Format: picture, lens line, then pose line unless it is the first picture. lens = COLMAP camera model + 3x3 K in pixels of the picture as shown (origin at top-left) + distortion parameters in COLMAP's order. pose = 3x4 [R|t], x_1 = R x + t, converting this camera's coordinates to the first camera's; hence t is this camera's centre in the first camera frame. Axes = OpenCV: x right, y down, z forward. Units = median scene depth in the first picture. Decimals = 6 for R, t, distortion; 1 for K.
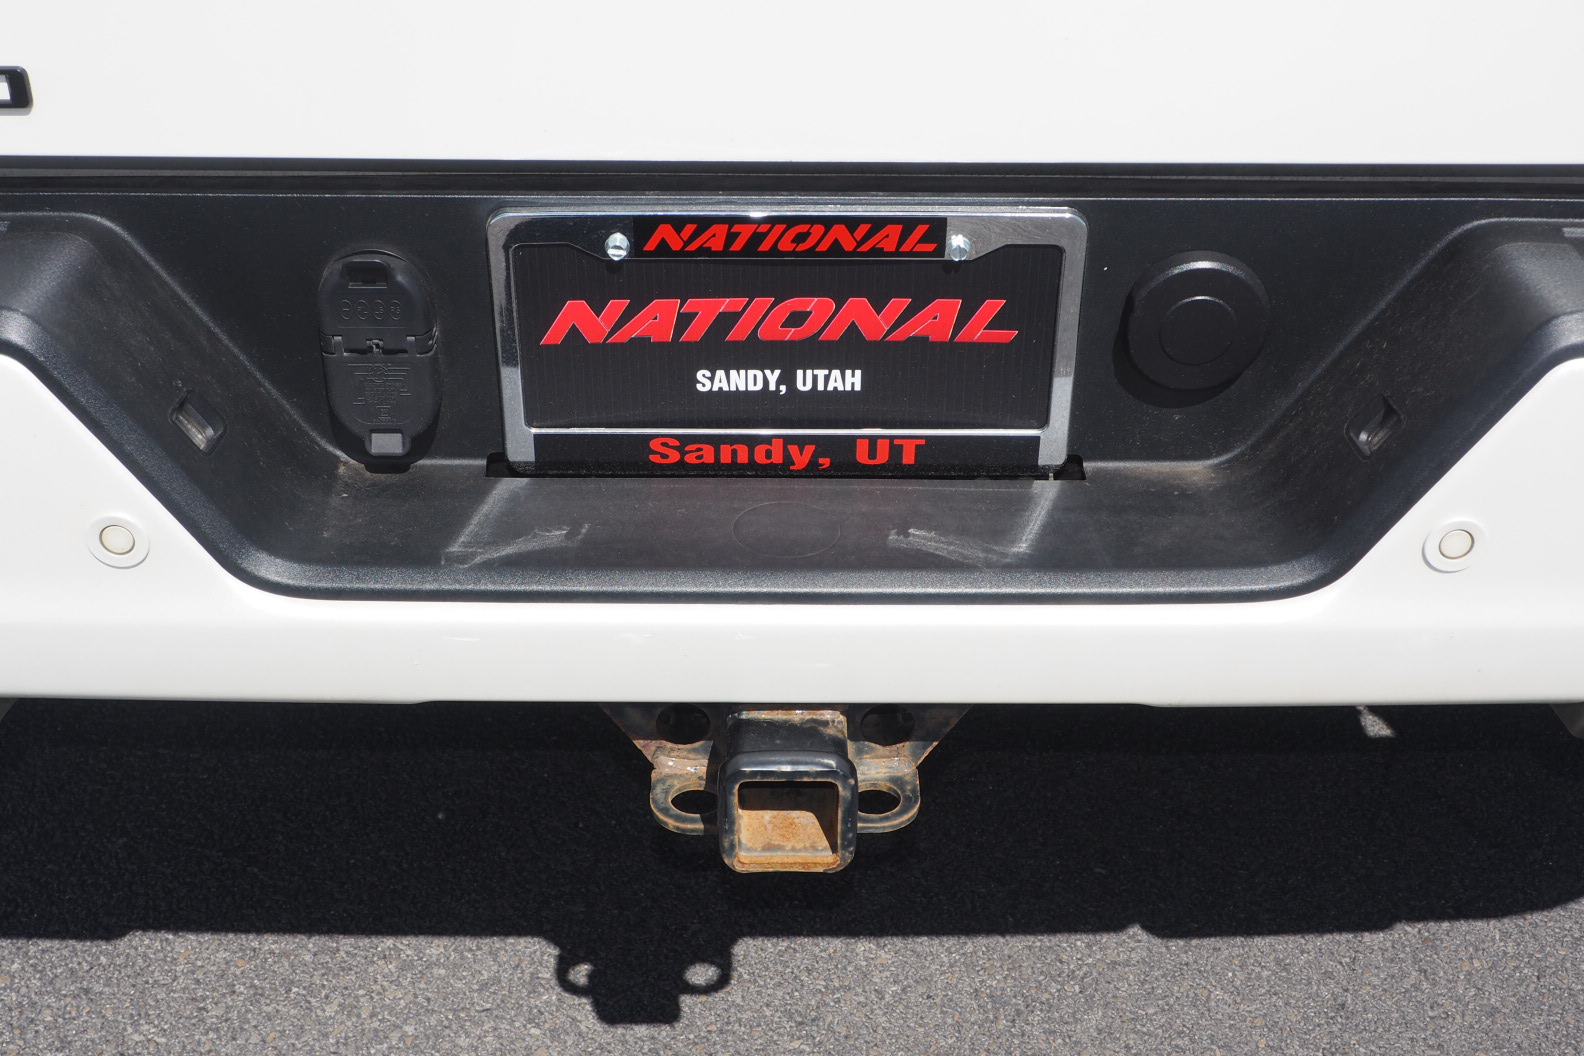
lens RADIAL K [[2056.1, 0, 782.6], [0, 2056.1, 527.6], [0, 0, 1]] dist [0.010436, 0.000000]
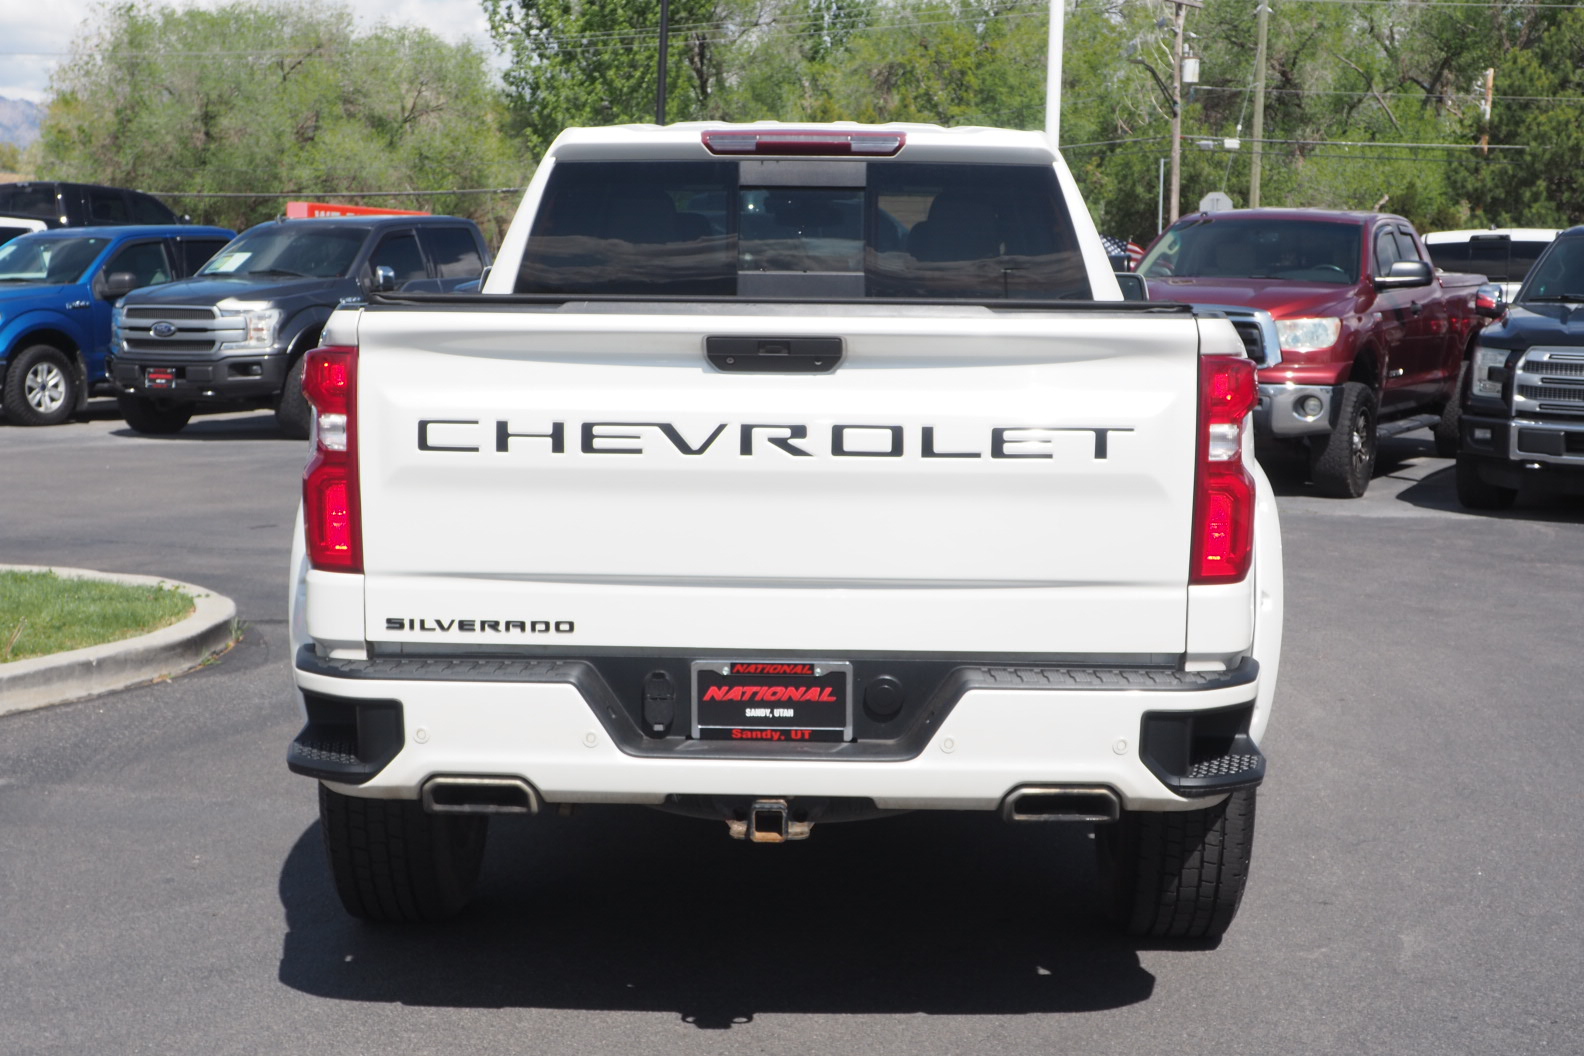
lens RADIAL K [[2192.7, 0, 717.0], [0, 2192.7, 559.8], [0, 0, 1]] dist [0.296384, 0.000000]
pose [[0.998751, 0.006610, -0.049519, 0.094674], [-0.025476, 0.920028, -0.391024, 1.182801], [0.042974, 0.391798, 0.919047, -2.617190]]
